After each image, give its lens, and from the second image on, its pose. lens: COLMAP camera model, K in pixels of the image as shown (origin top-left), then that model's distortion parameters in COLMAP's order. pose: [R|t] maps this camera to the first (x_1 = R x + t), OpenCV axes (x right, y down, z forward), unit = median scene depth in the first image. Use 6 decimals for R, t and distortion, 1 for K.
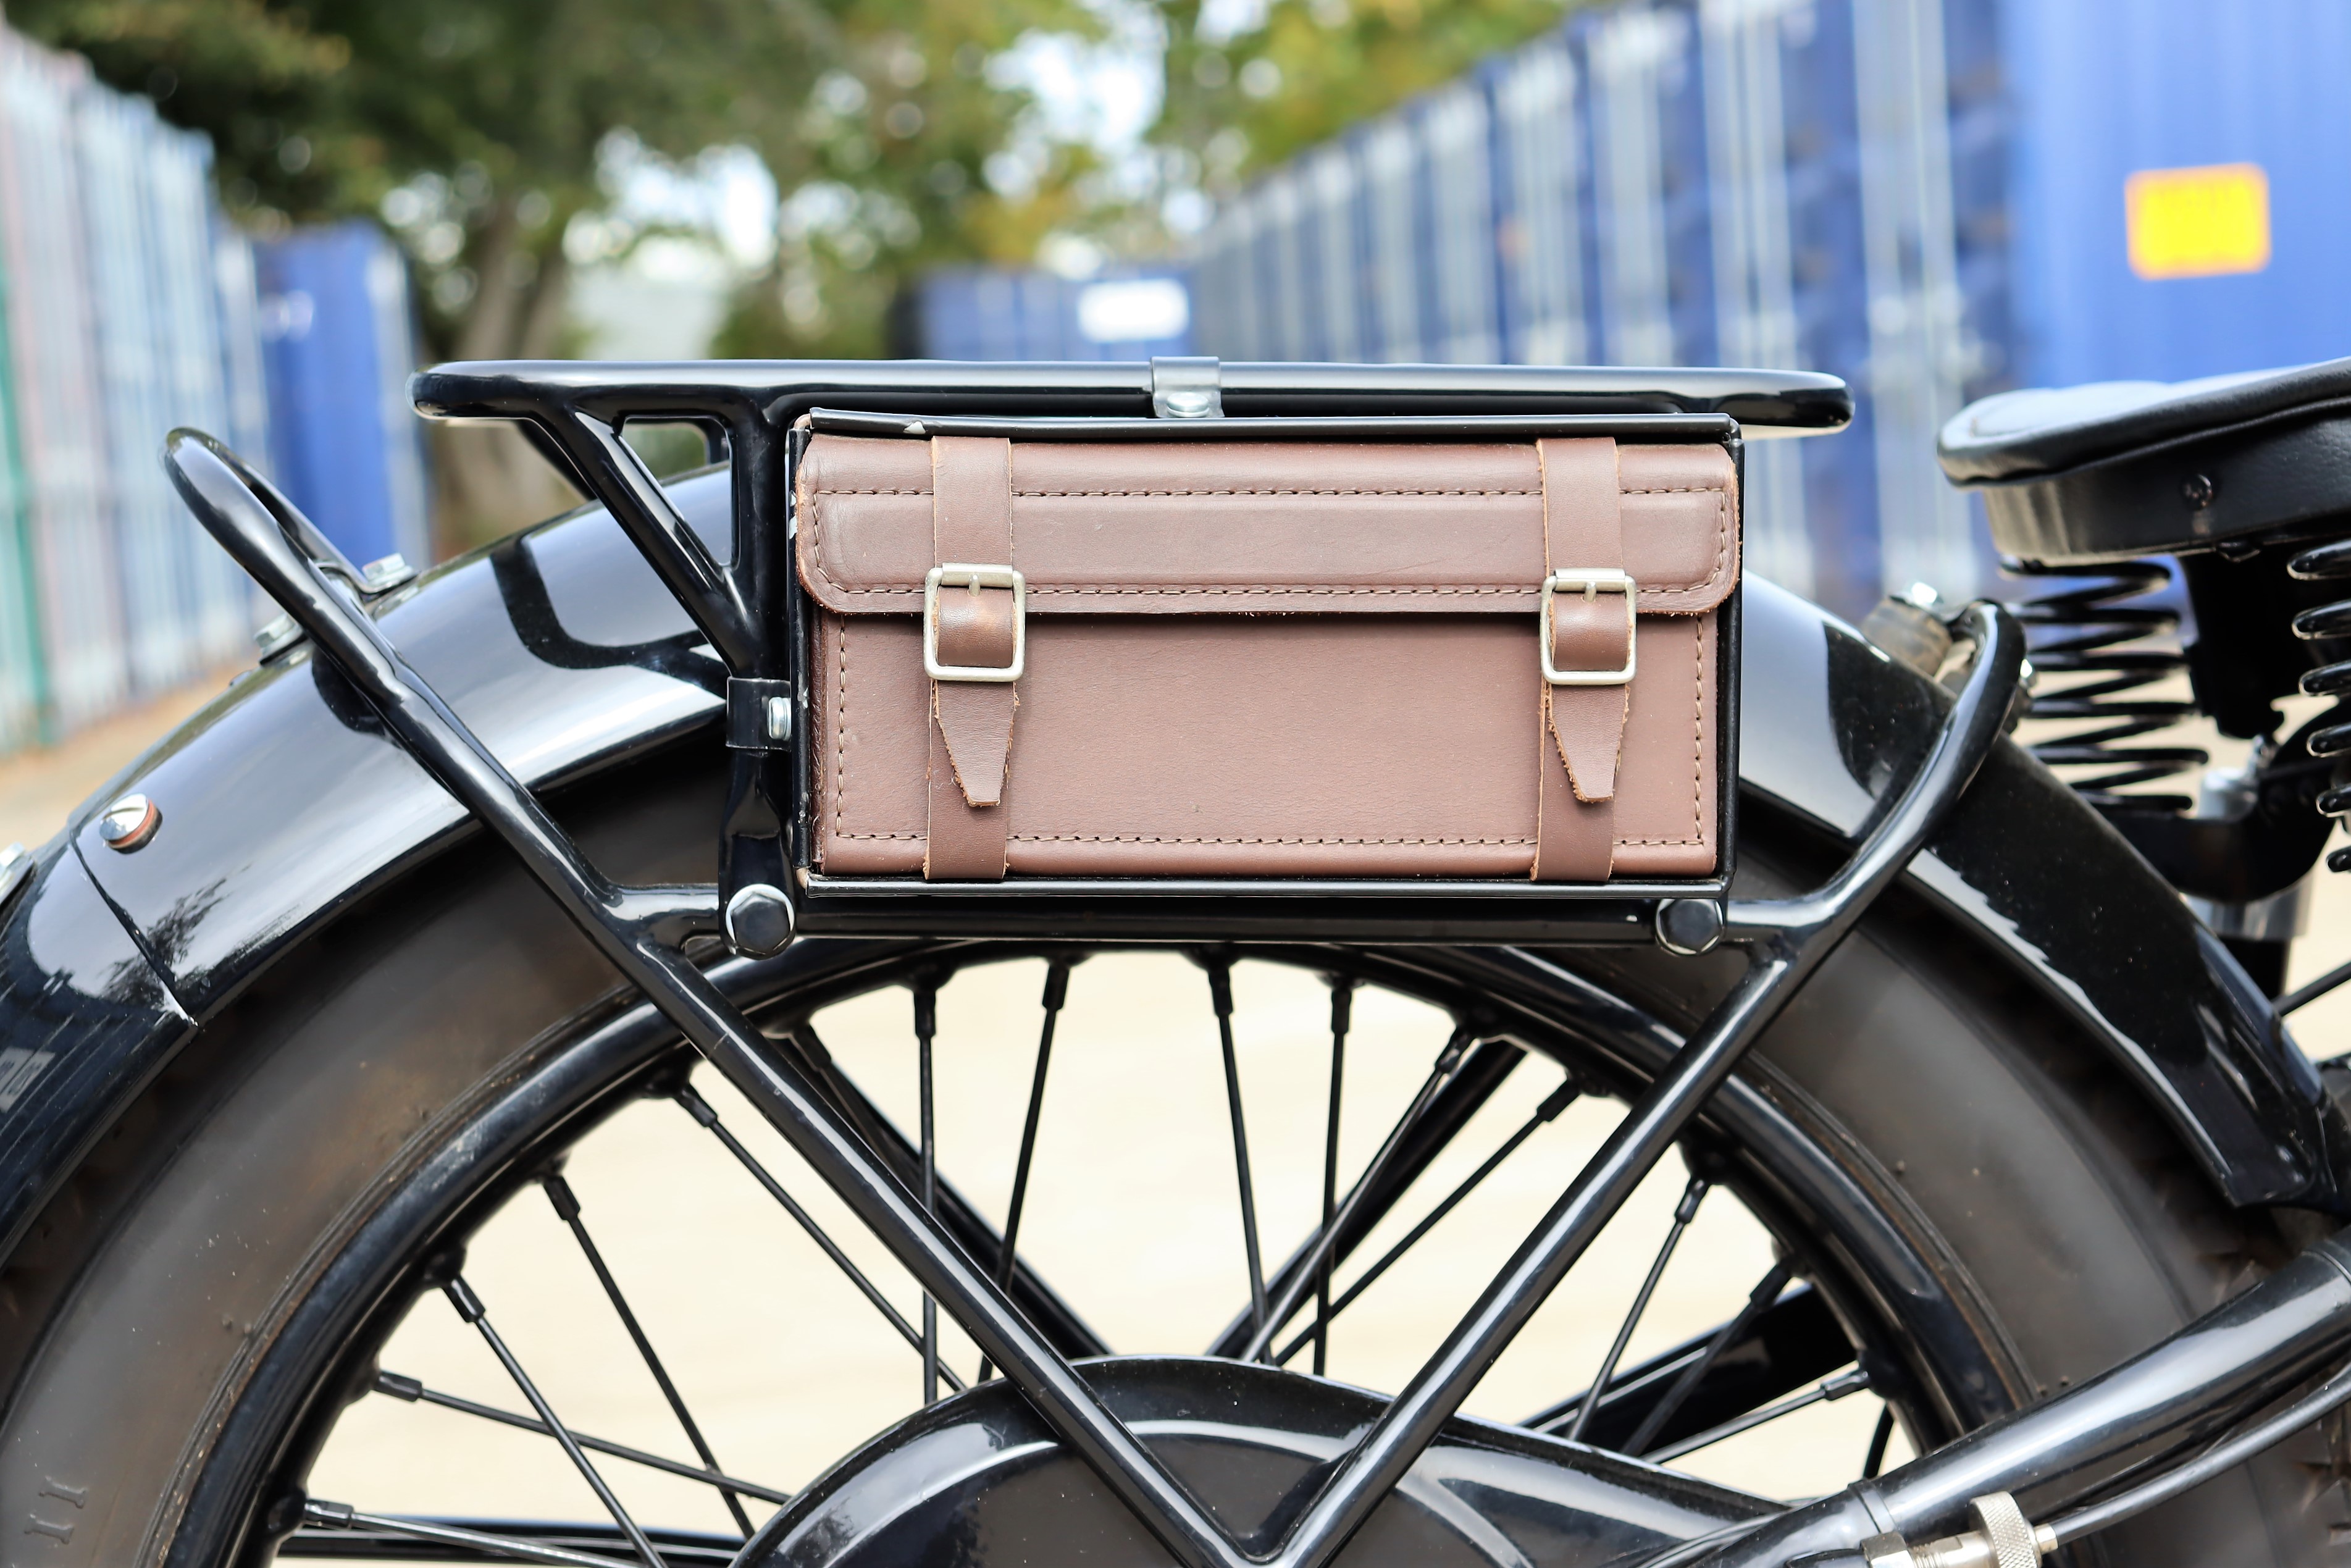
lens RADIAL K [[5024.6, 0, 1175.5], [0, 5024.6, 784.0], [0, 0, 1]] dist [0.085692, 2.732216]
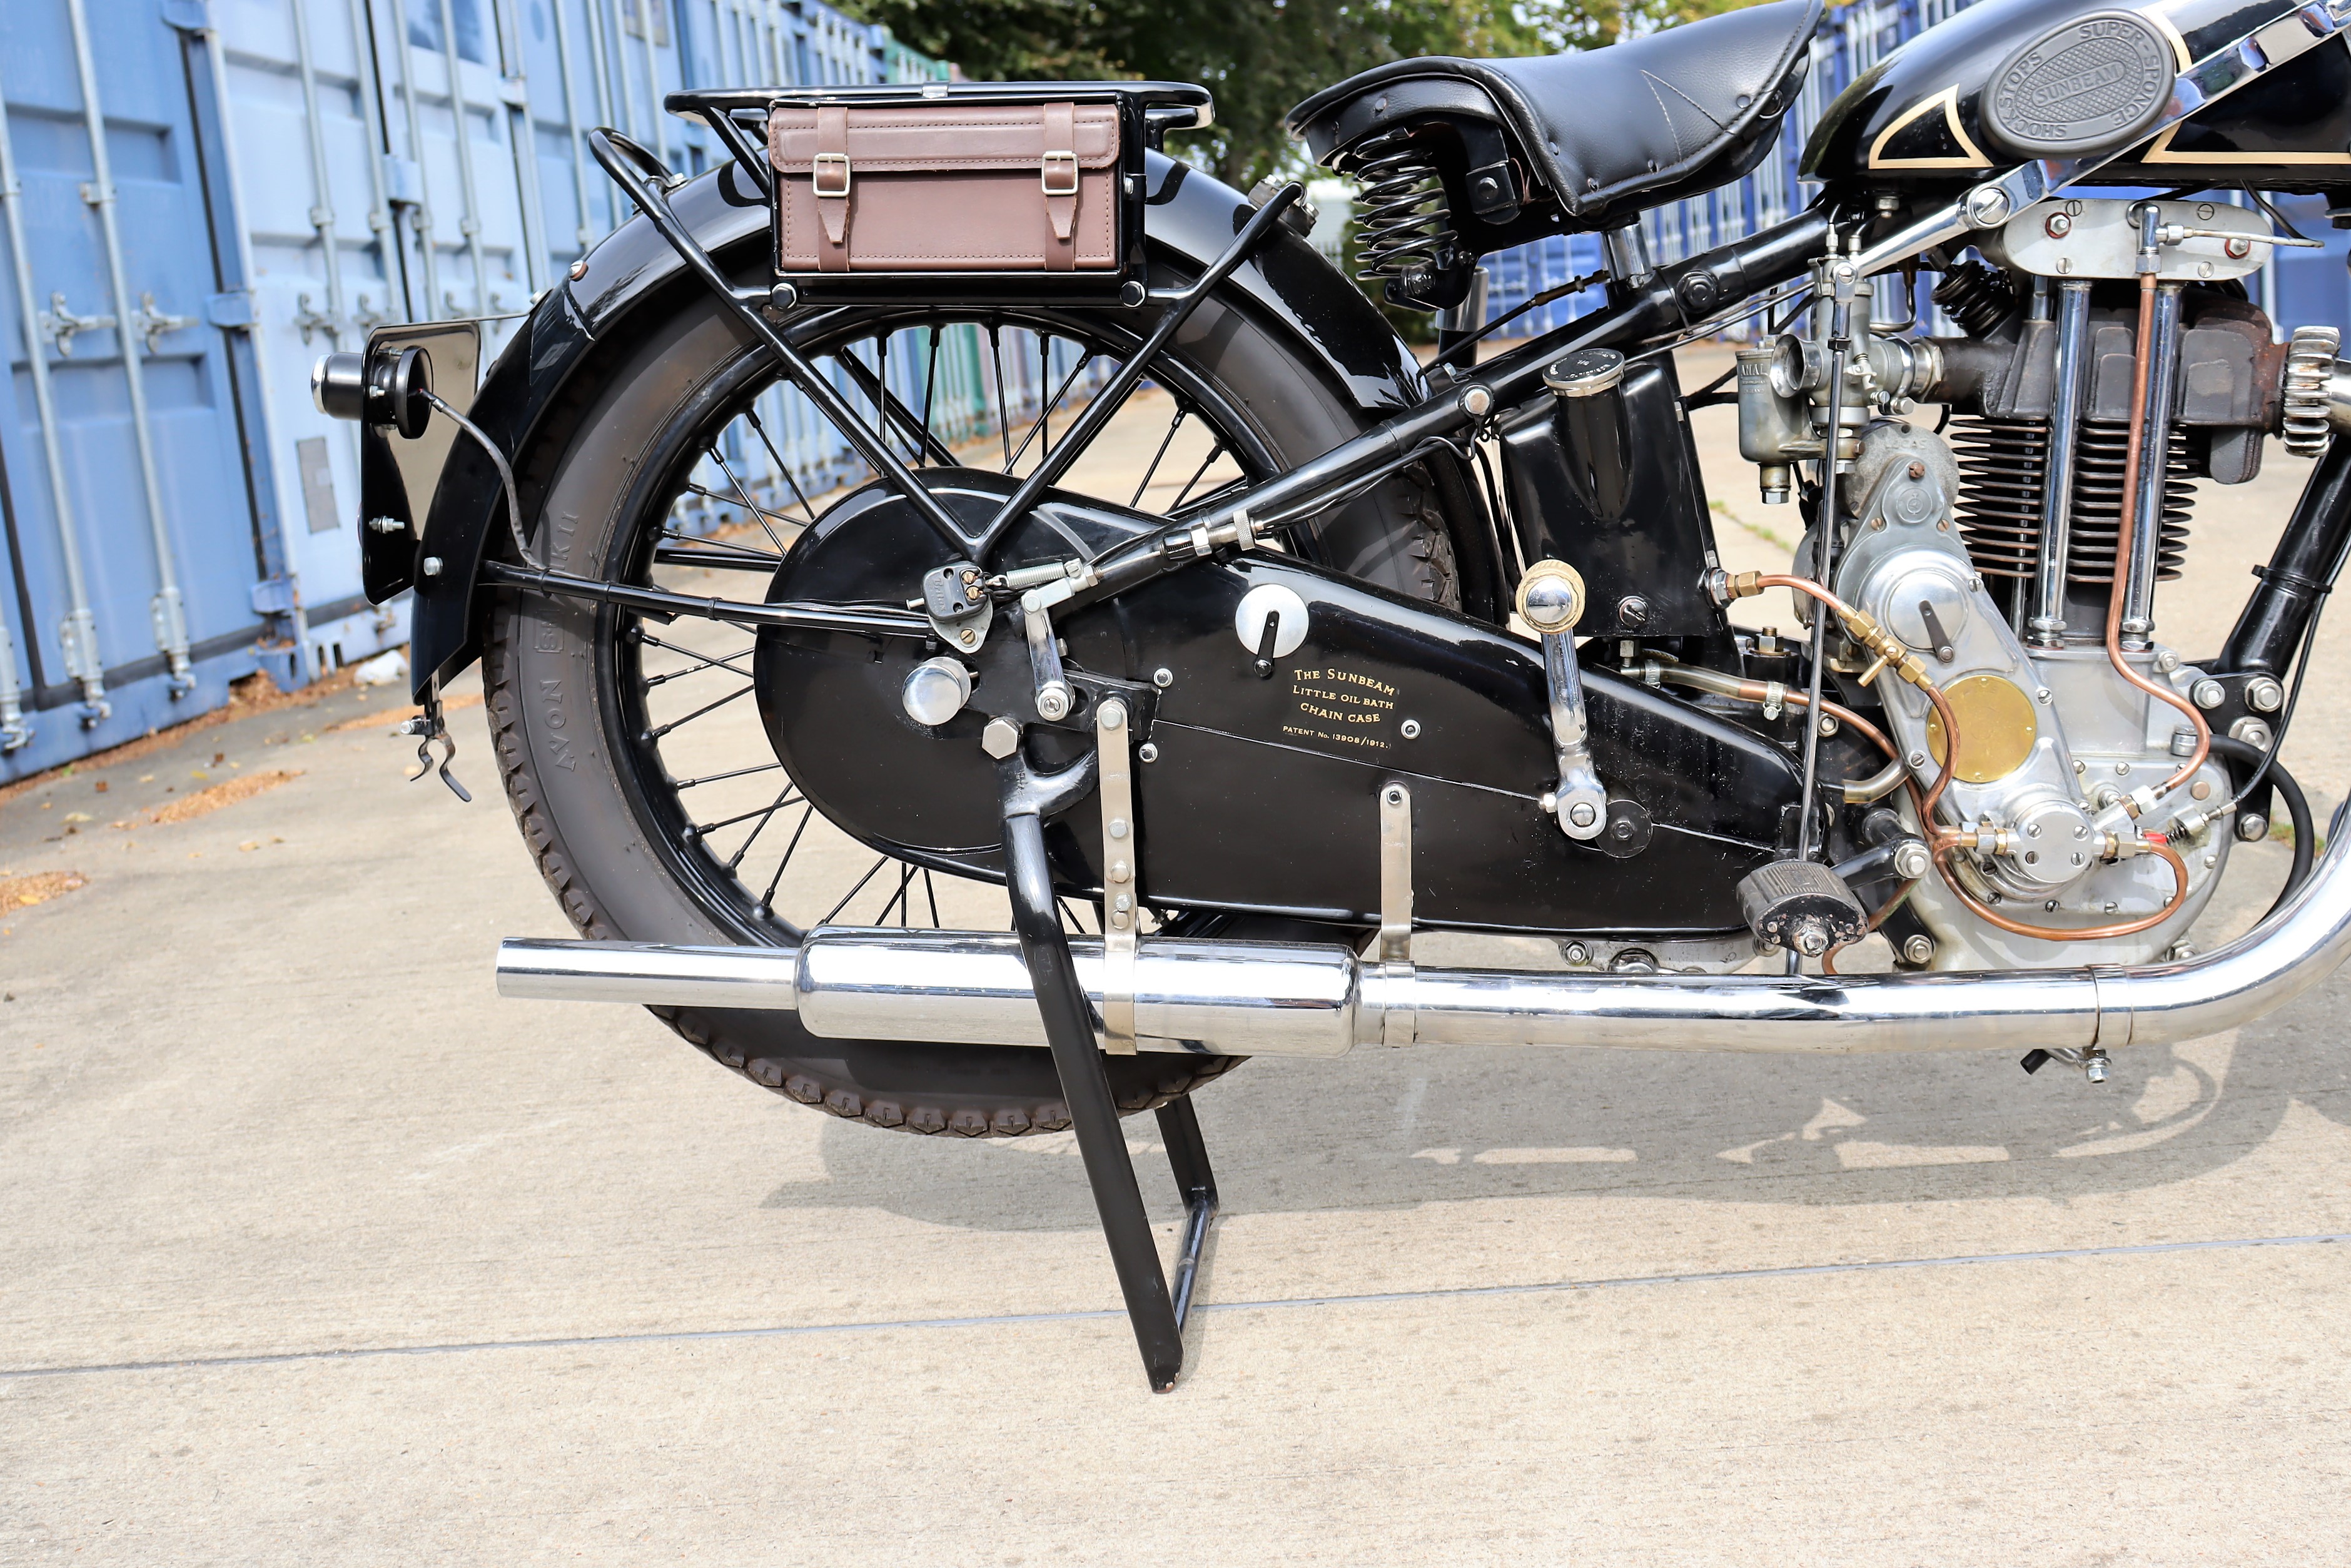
lens RADIAL K [[2687.6, 0, 1175.5], [0, 2687.6, 784.0], [0, 0, 1]] dist [-0.064202, 0.048992]
pose [[0.985846, 0.013749, -0.167091, 0.383002], [0.004982, 0.993789, 0.111166, 0.133062], [0.167582, -0.110425, 0.979654, -0.421639]]
